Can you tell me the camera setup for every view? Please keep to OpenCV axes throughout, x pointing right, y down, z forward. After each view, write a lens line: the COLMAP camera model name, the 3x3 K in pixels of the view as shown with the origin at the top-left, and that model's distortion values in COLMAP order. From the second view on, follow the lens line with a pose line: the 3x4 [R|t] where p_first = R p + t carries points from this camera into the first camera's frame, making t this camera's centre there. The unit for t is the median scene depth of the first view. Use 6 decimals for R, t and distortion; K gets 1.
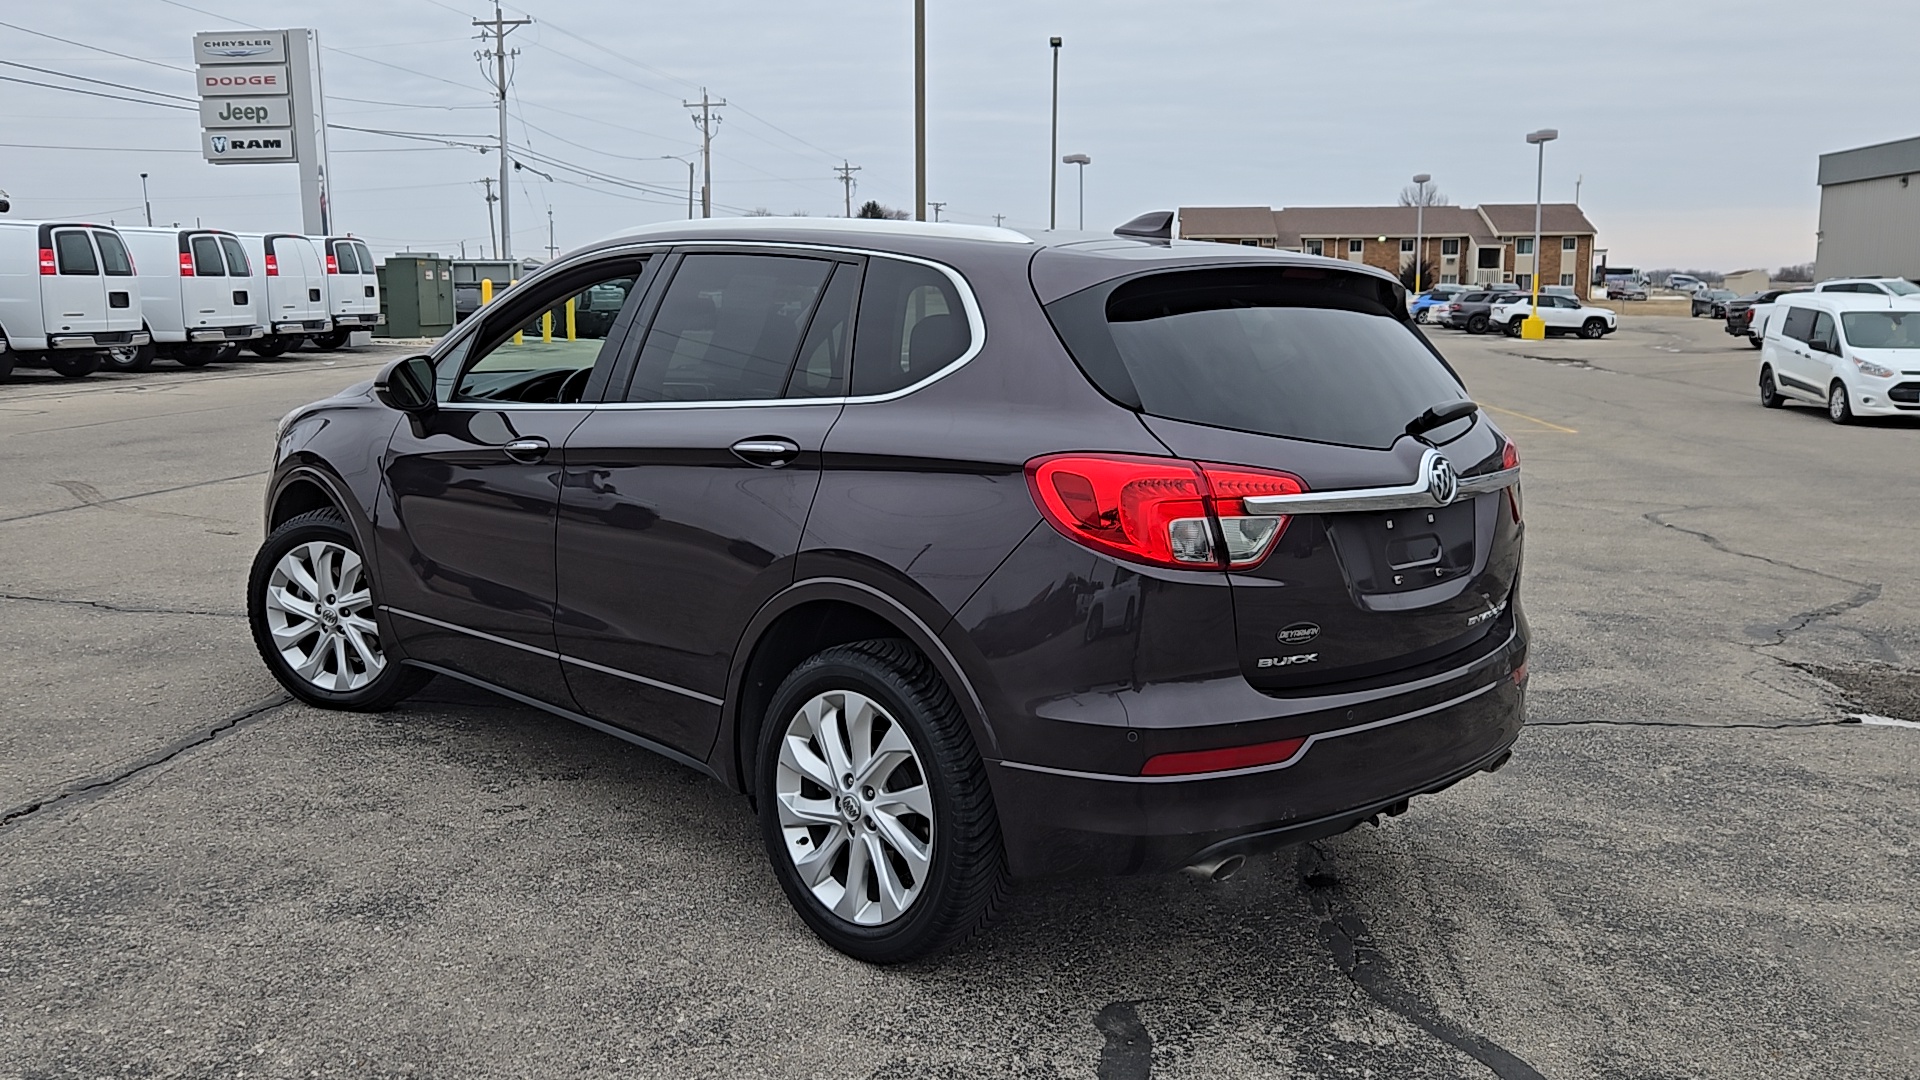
lens RADIAL K [[1644.6, 0, 959.6], [0, 1644.6, 541.7], [0, 0, 1]] dist [0.010113, -0.005885]
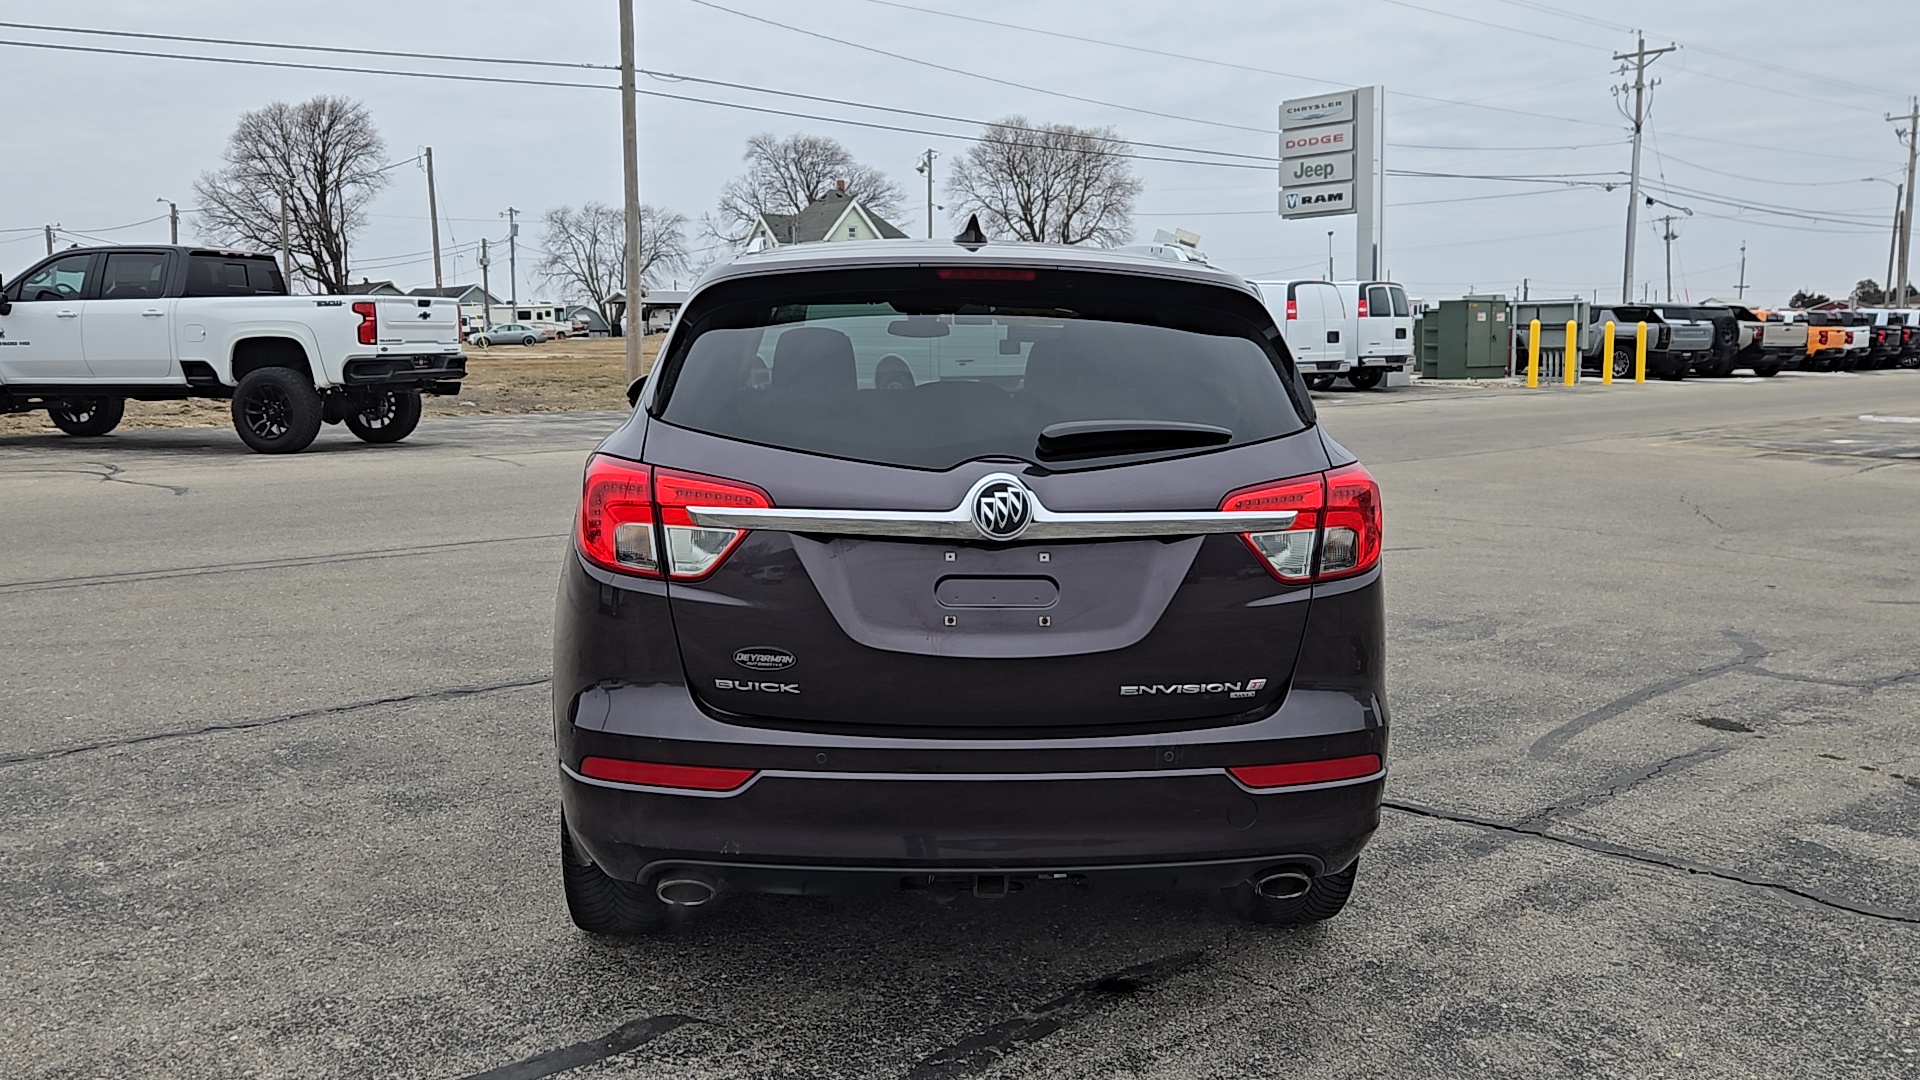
lens RADIAL K [[1644.6, 0, 954.2], [0, 1644.6, 538.9], [0, 0, 1]] dist [0.010113, -0.005885]
pose [[0.736751, 0.071506, -0.672373, 0.134922], [-0.091562, 0.995784, 0.005572, -0.003971], [0.669936, 0.057458, 0.740192, 0.056684]]
